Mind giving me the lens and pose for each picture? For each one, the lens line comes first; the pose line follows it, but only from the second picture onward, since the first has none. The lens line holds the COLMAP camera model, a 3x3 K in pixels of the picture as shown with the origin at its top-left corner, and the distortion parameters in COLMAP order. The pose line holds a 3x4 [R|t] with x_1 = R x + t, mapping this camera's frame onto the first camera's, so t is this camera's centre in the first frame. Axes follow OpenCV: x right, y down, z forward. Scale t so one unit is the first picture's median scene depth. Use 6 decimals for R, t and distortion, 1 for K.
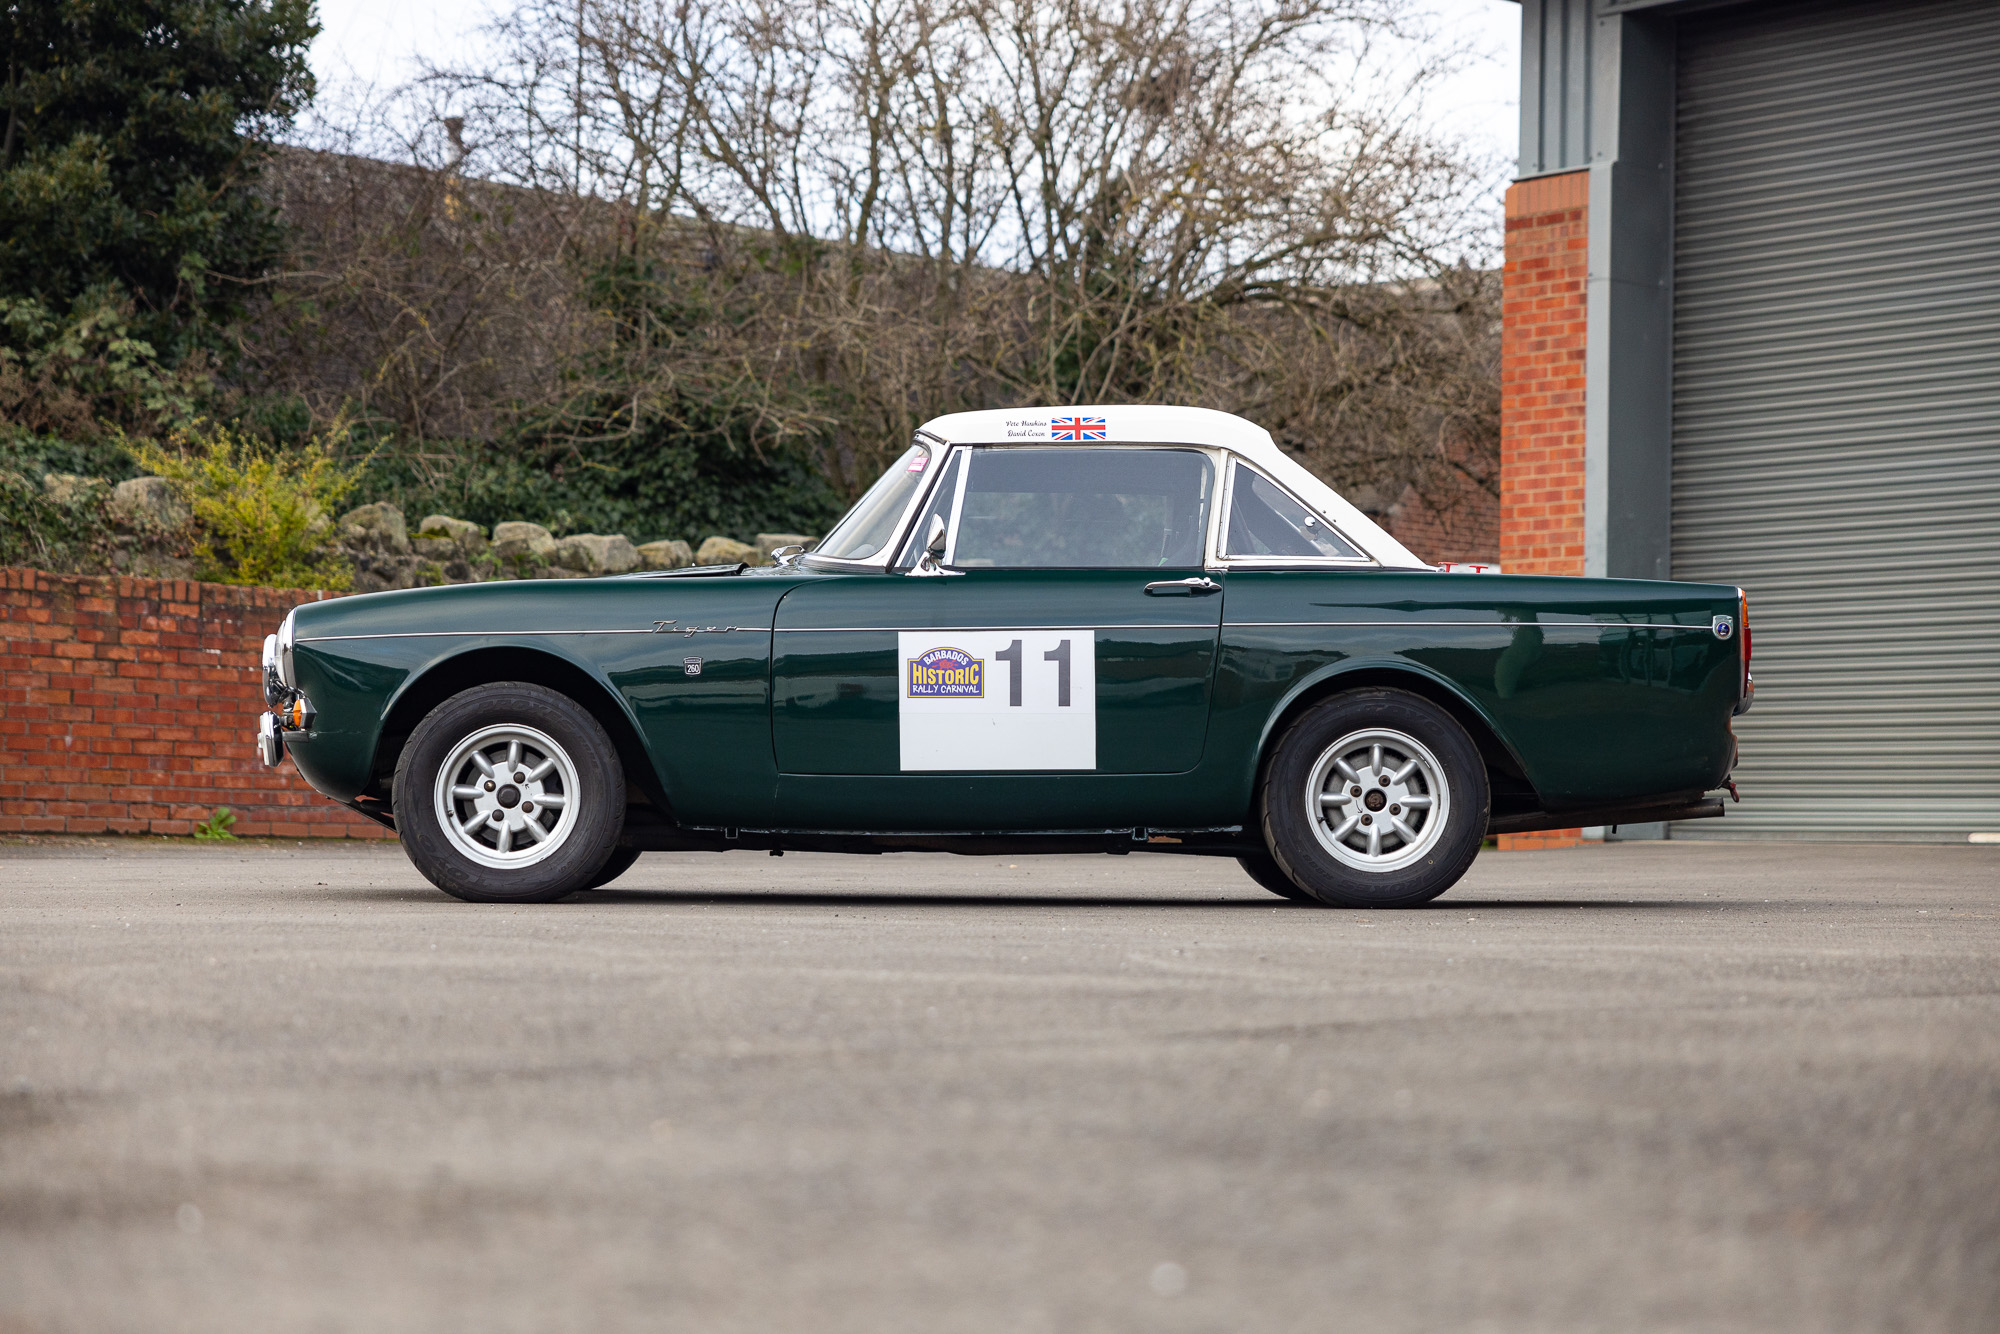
lens RADIAL K [[3877.0, 0, 986.5], [0, 3877.0, 662.8], [0, 0, 1]] dist [0.066471, -0.234063]
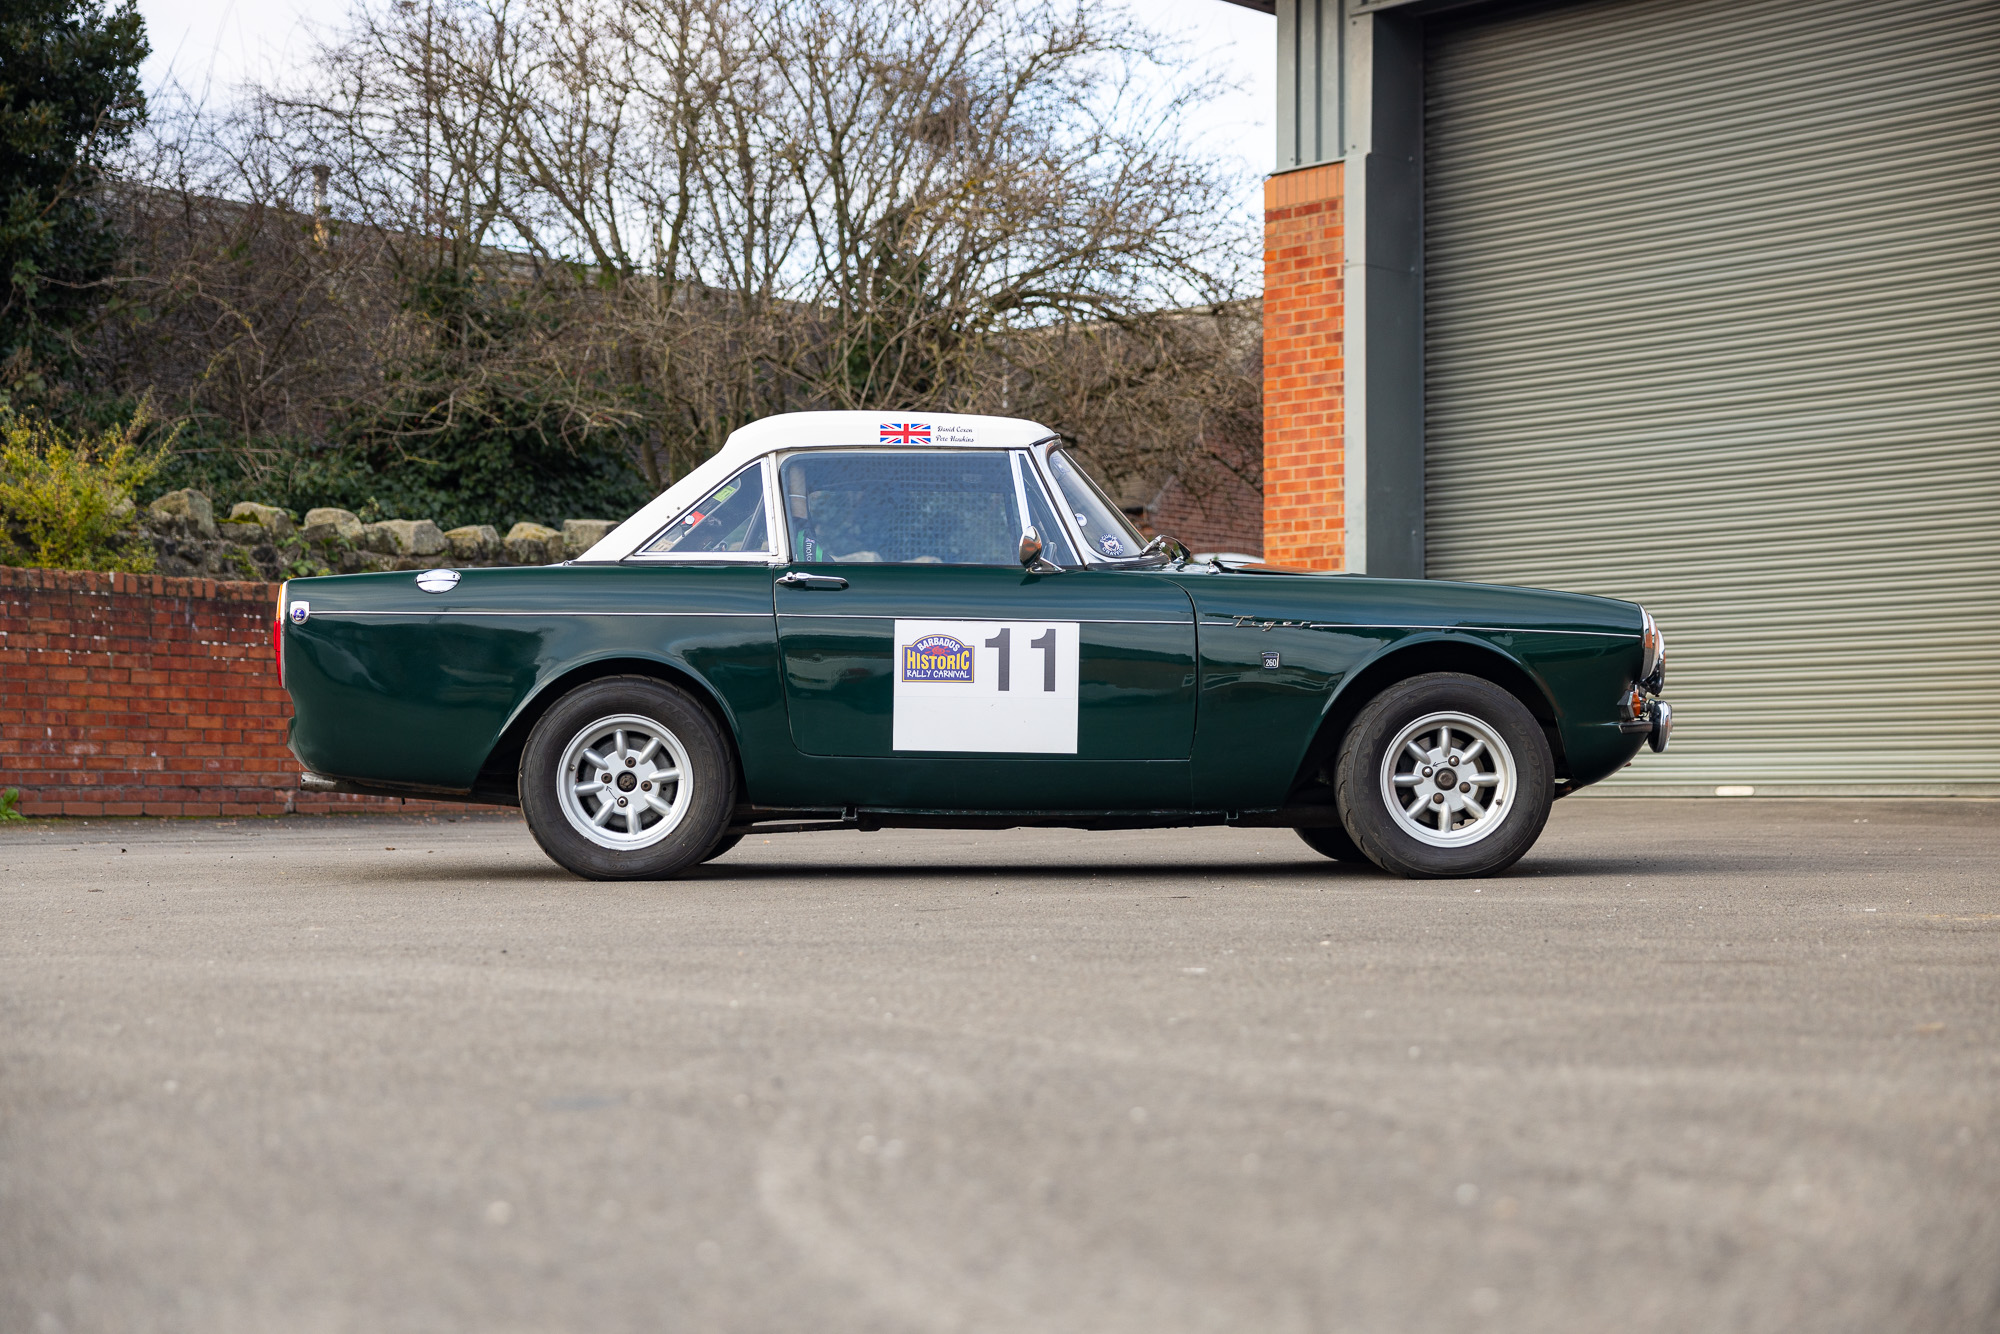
lens RADIAL K [[2993.1, 0, 1000.0], [0, 2993.1, 667.0], [0, 0, 1]] dist [-0.004542, -0.000822]
pose [[0.998229, -0.012876, 0.058070, 0.011059], [0.012523, 0.999901, 0.006438, 0.003156], [-0.058147, -0.005699, 0.998292, 0.164095]]
